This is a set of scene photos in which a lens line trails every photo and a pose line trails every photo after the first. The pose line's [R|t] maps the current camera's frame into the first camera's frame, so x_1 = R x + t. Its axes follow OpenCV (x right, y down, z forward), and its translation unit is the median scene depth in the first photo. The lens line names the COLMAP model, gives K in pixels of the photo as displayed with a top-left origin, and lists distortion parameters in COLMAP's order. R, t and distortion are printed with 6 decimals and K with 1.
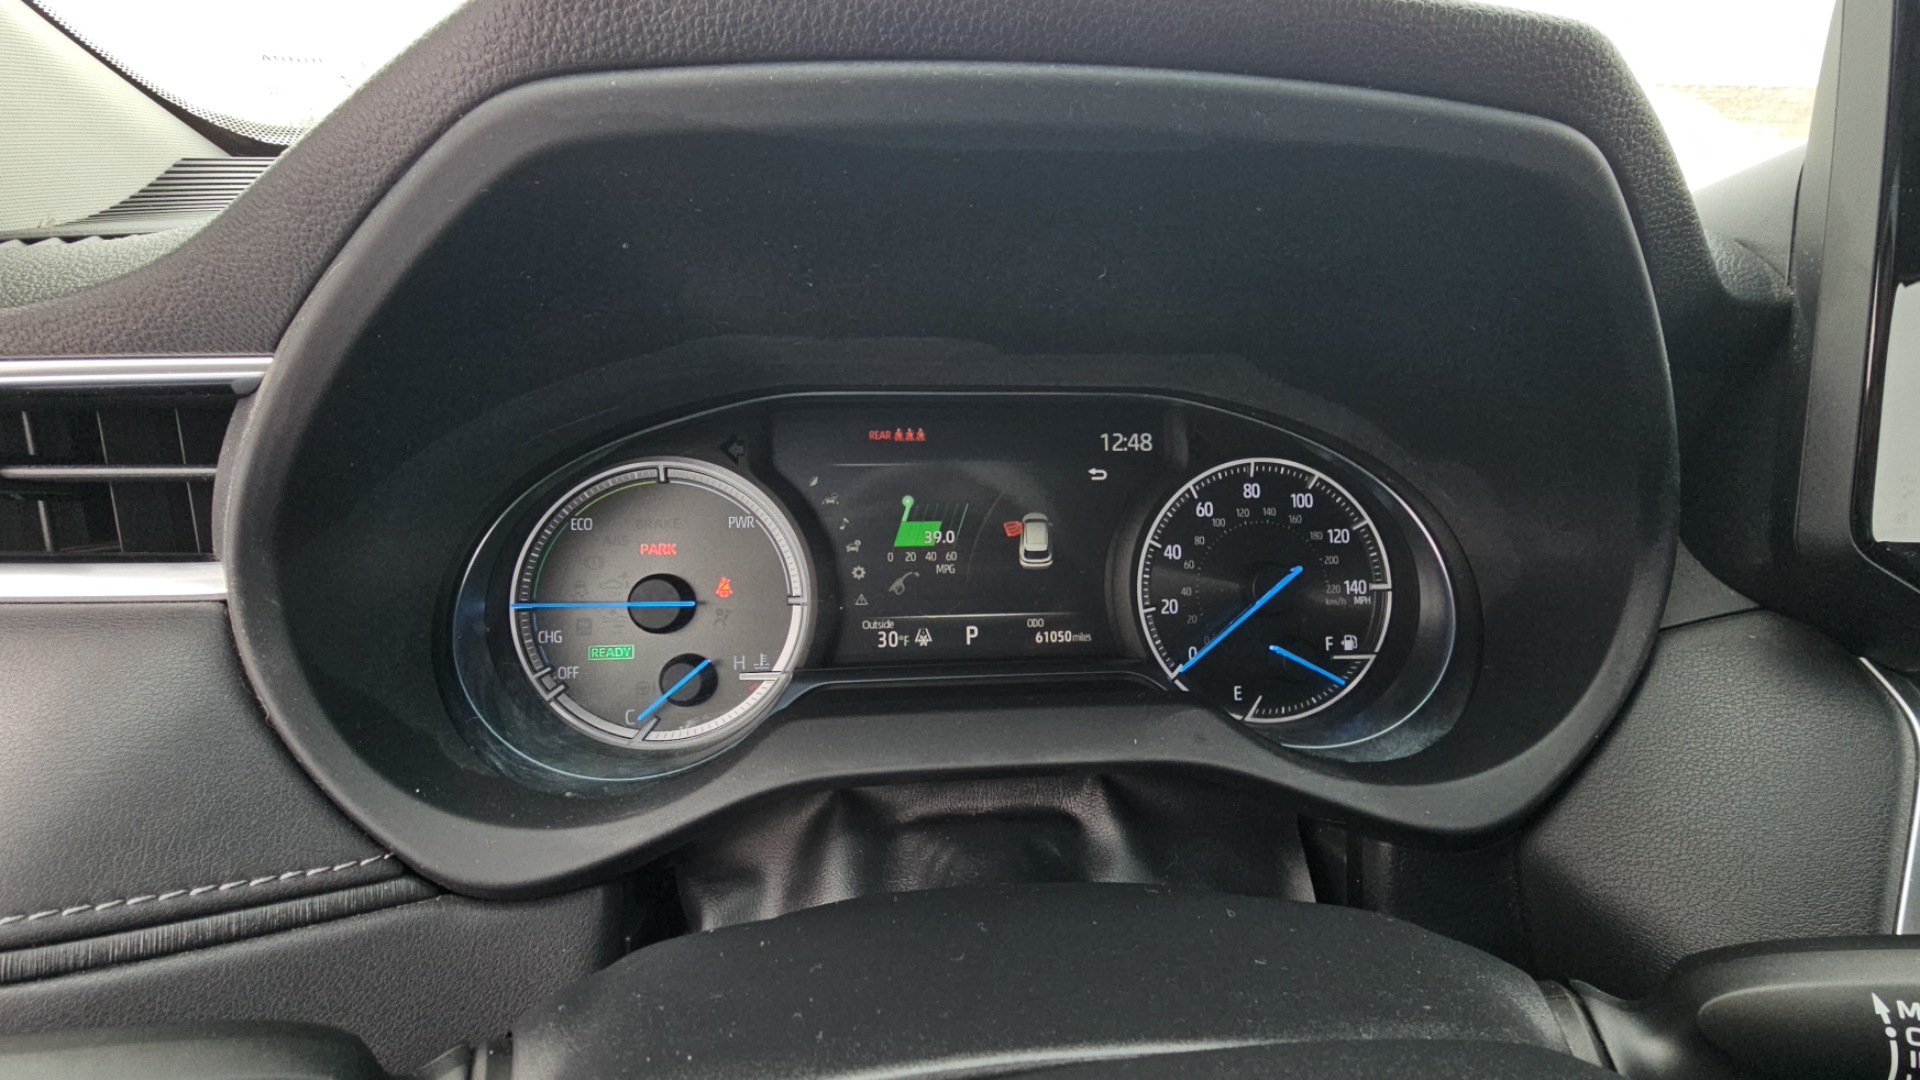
lens RADIAL K [[854.0, 0, 965.5], [0, 854.0, 544.5], [0, 0, 1]] dist [0.006180, -0.004292]
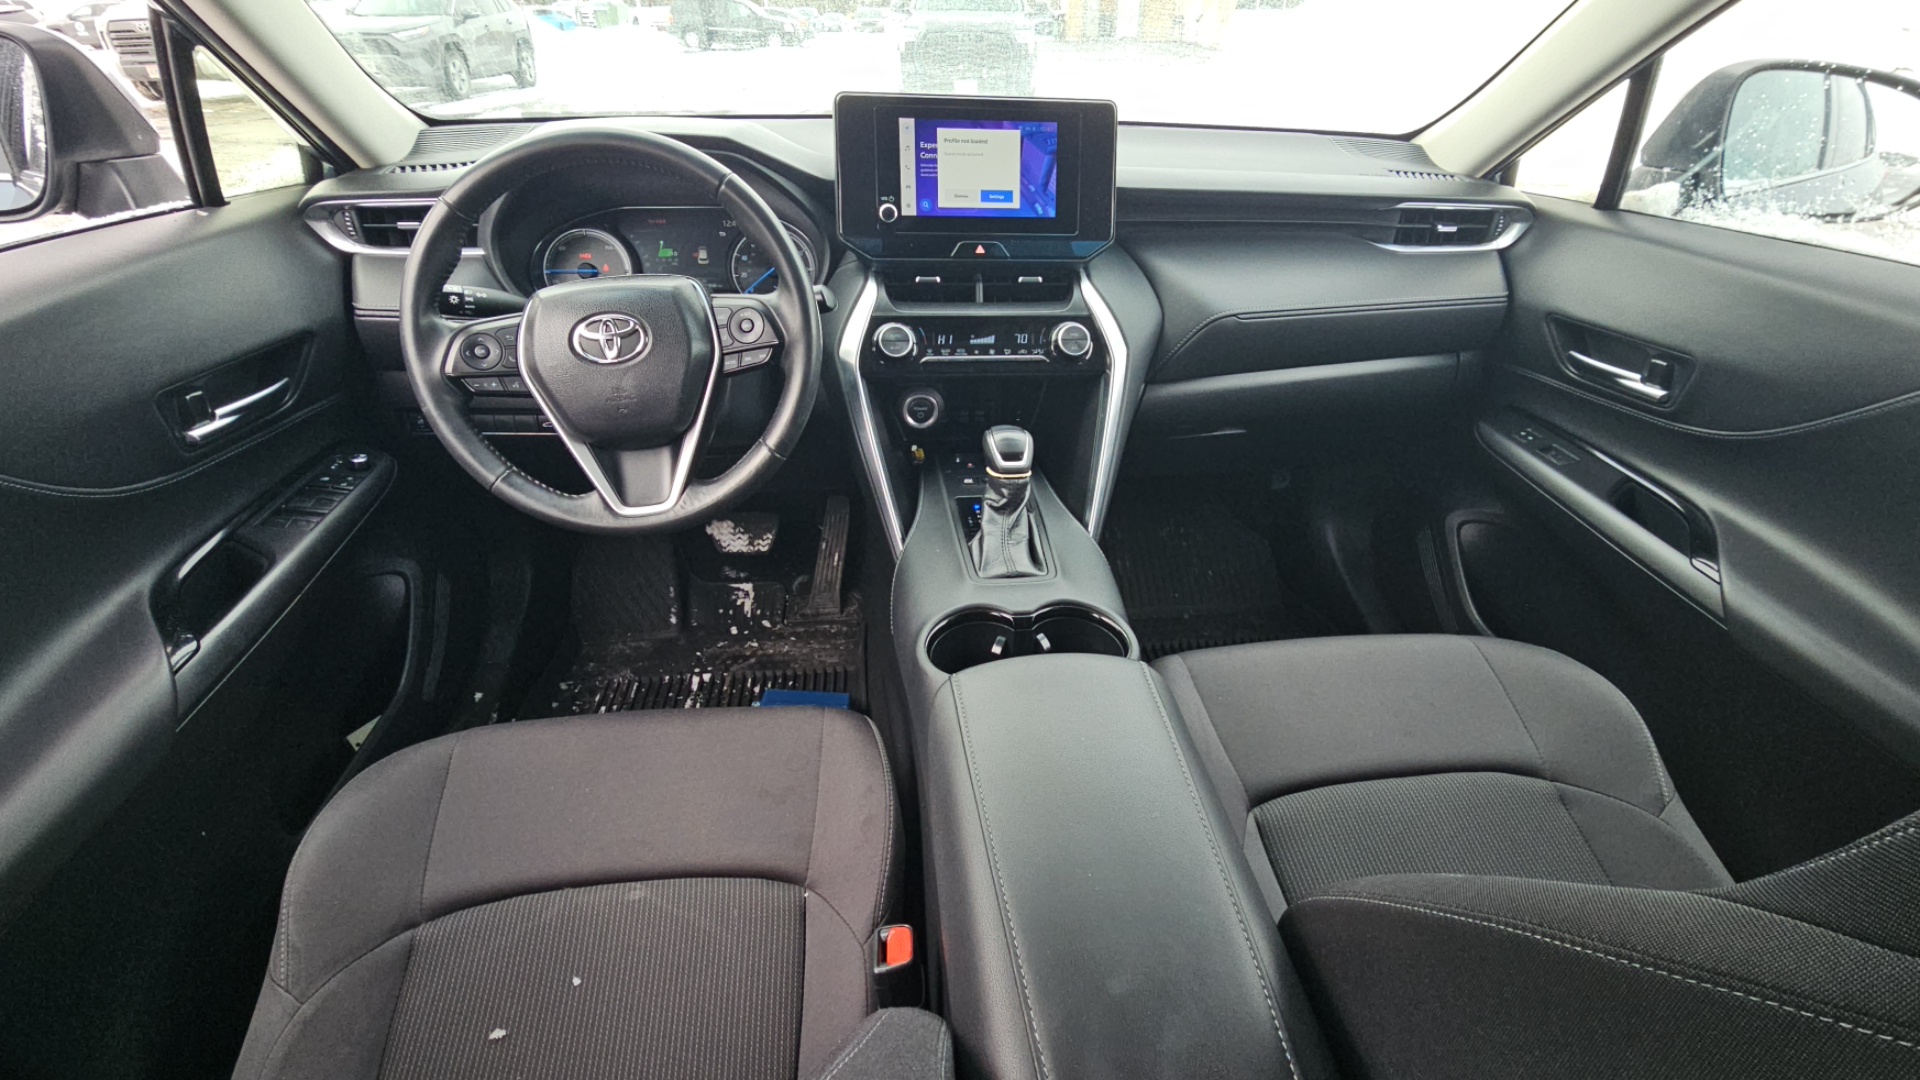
lens RADIAL K [[854.0, 0, 978.3], [0, 854.0, 547.6], [0, 0, 1]] dist [0.006180, -0.004292]
pose [[0.999411, -0.021170, 0.027009, 1.027992], [0.016148, 0.984580, 0.174188, 0.546143], [-0.030280, -0.173649, 0.984342, -2.454152]]
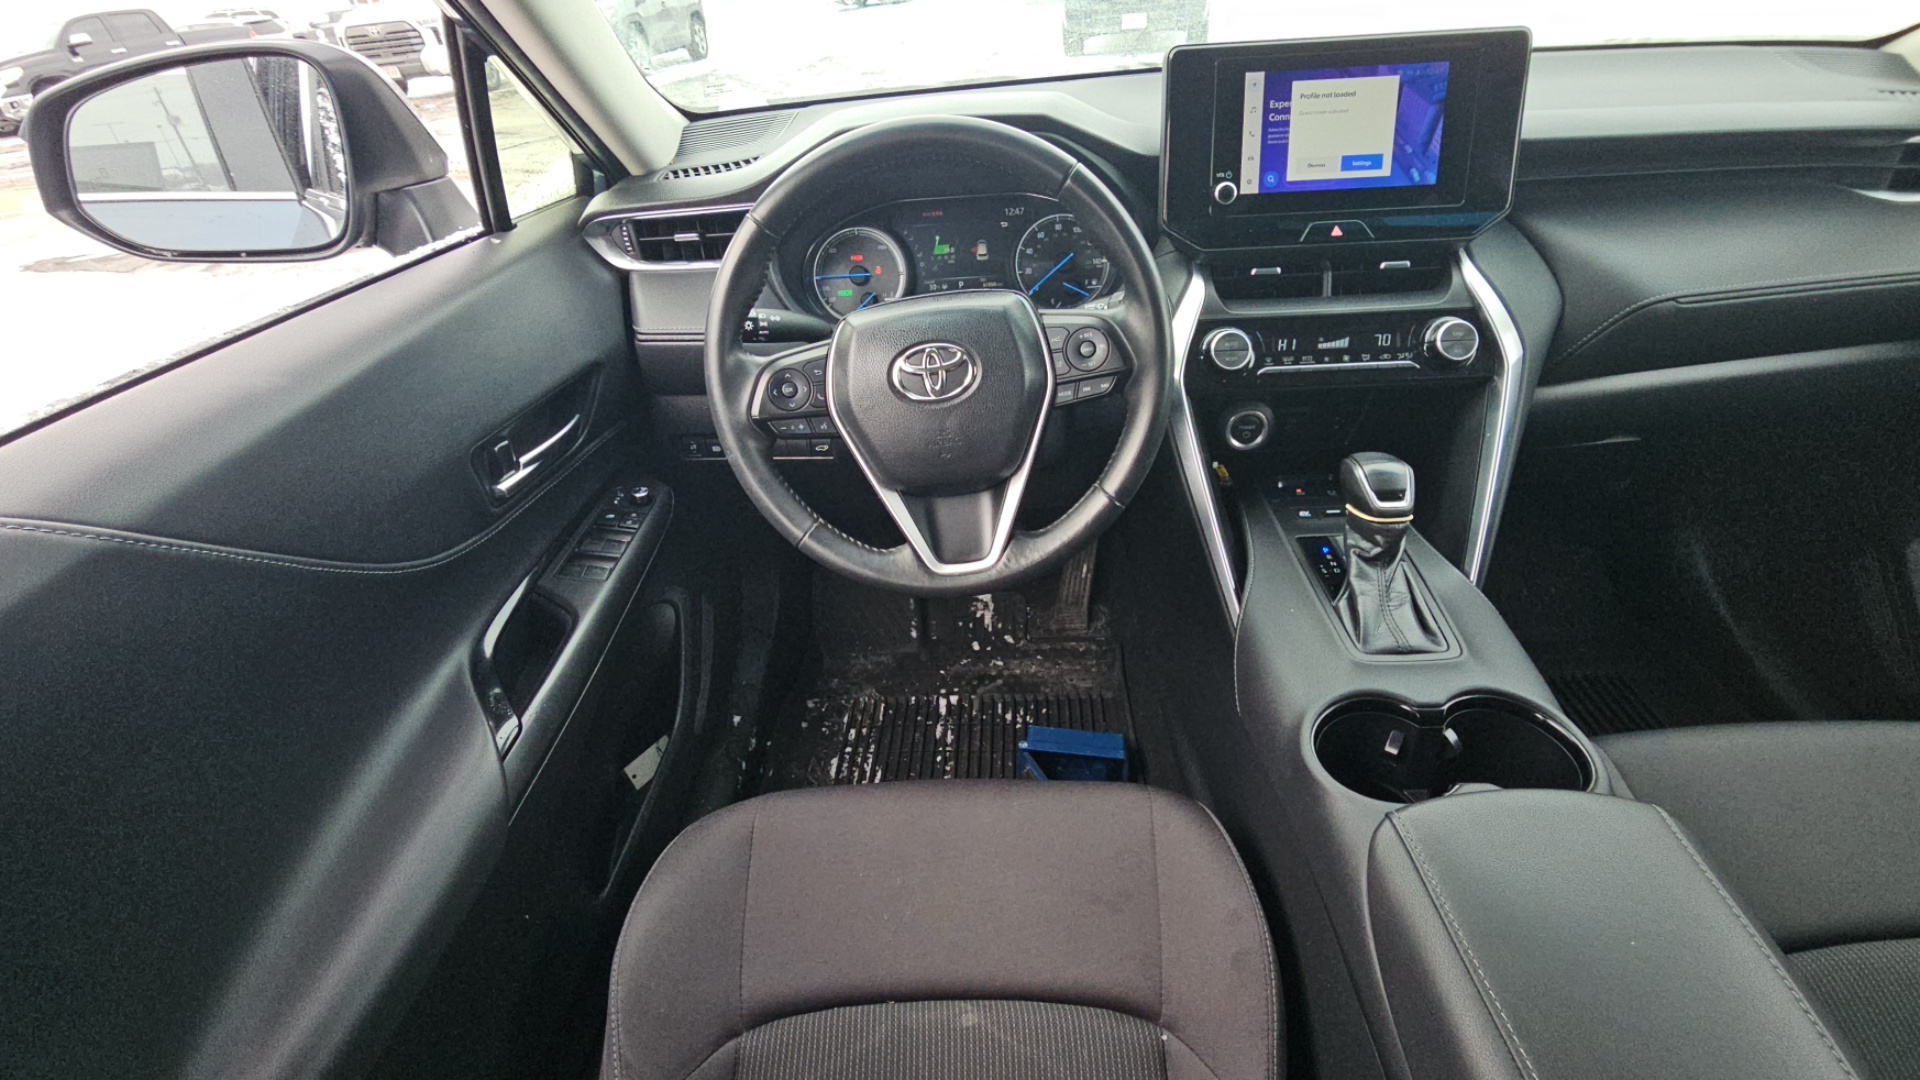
lens RADIAL K [[854.0, 0, 979.7], [0, 854.0, 550.5], [0, 0, 1]] dist [0.006180, -0.004292]
pose [[0.989625, -0.009022, -0.143392, 0.477777], [0.041370, 0.973652, 0.224253, 0.335488], [0.137590, -0.227859, 0.963924, -2.007294]]
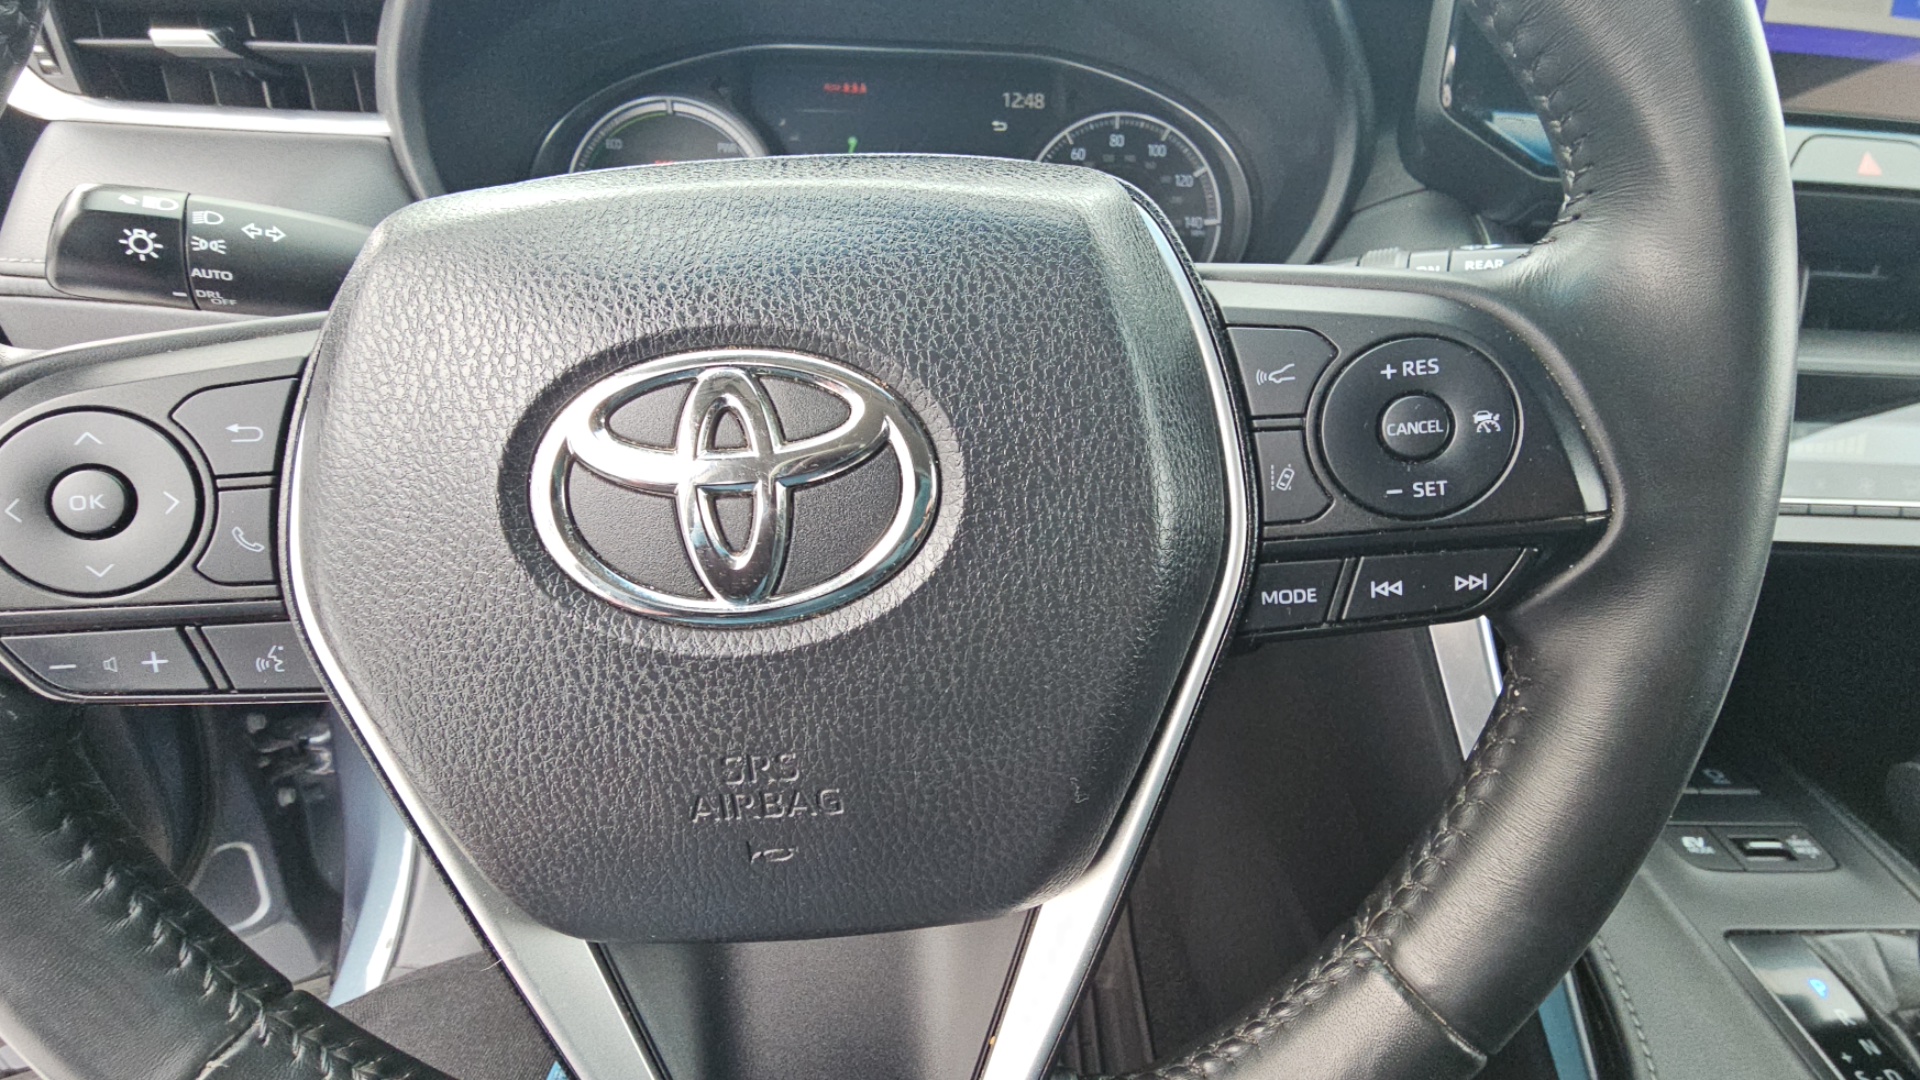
lens RADIAL K [[854.0, 0, 971.4], [0, 854.0, 547.5], [0, 0, 1]] dist [0.006180, -0.004292]
pose [[0.996703, 0.048058, -0.065371, 0.232582], [-0.035796, 0.983514, 0.177254, 0.326351], [0.072811, -0.174329, 0.981992, -0.403246]]
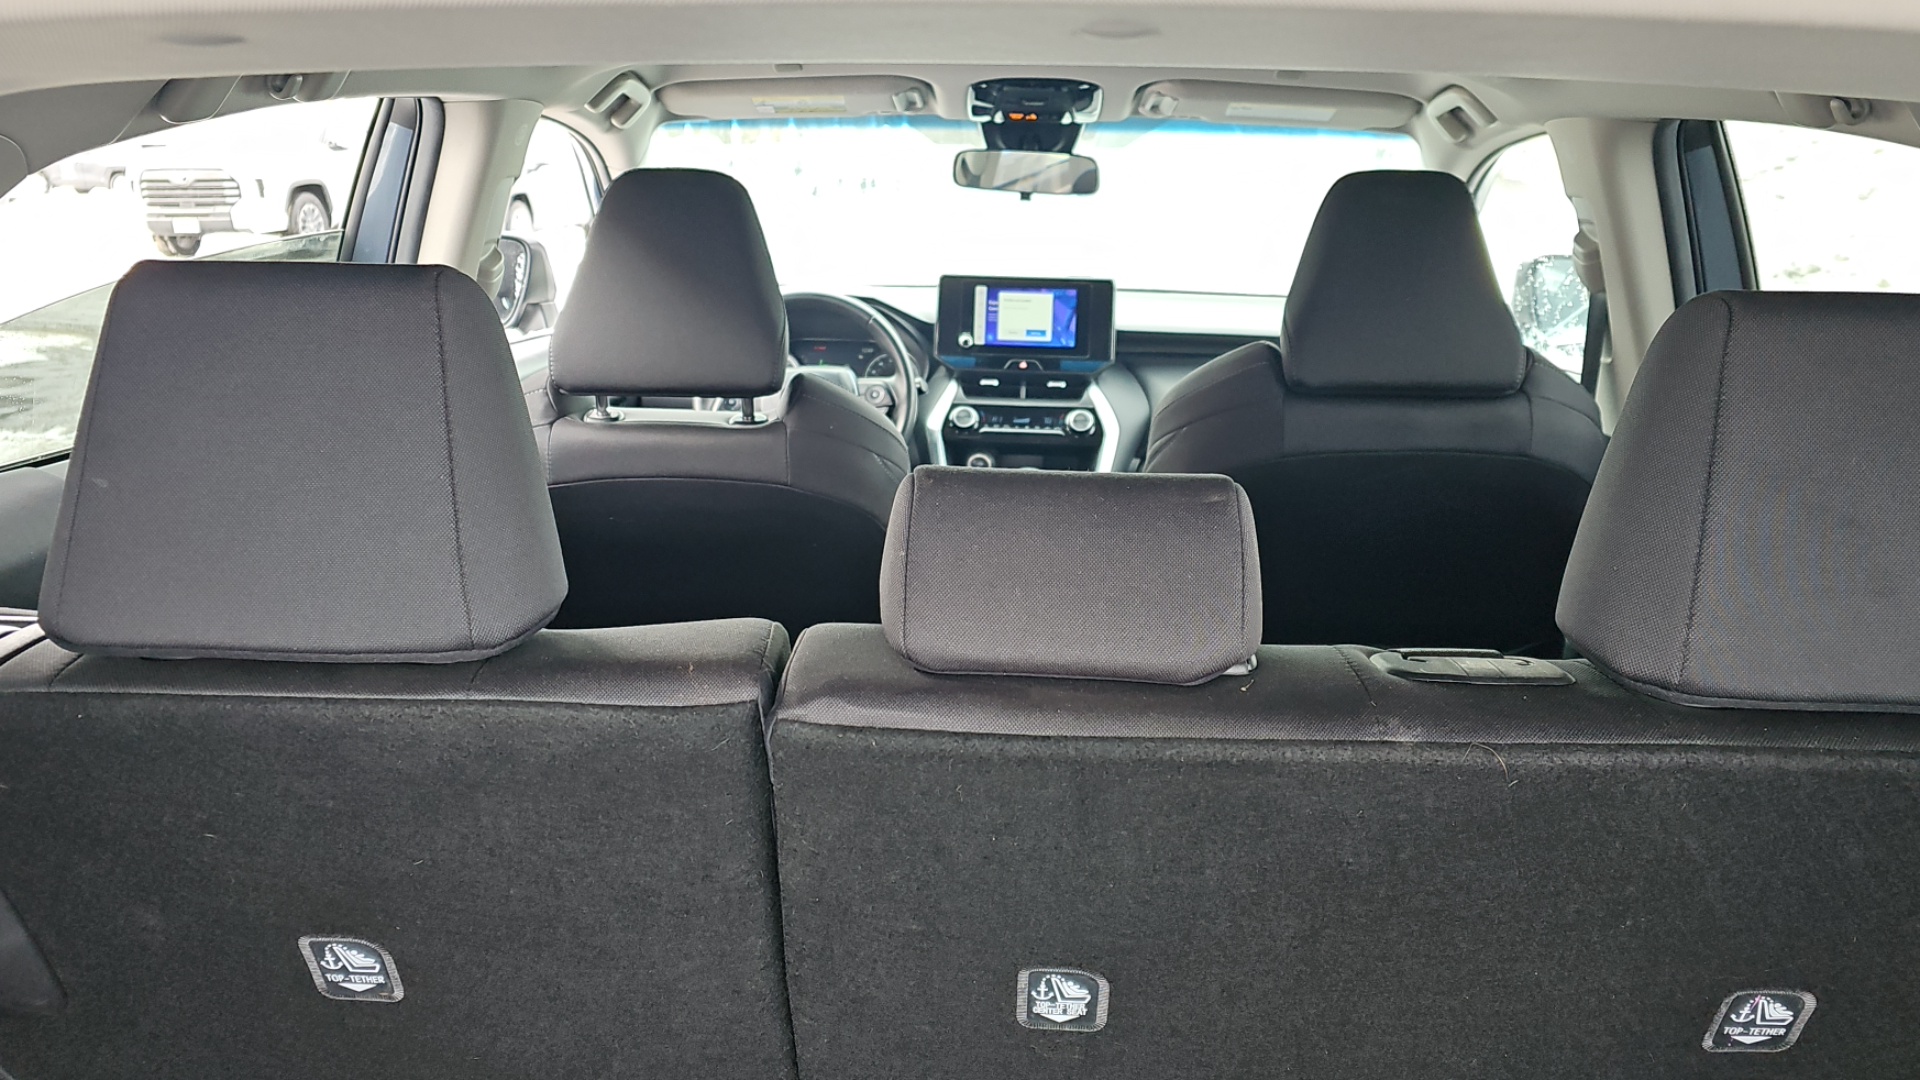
lens RADIAL K [[1366.7, 0, 961.9], [0, 1366.7, 578.0], [0, 0, 1]] dist [0.067021, -0.041652]
pose [[0.991027, 0.026013, -0.131105, 1.813016], [-0.036401, 0.996330, -0.077474, 1.787628], [0.128609, 0.081551, 0.988337, -6.650241]]
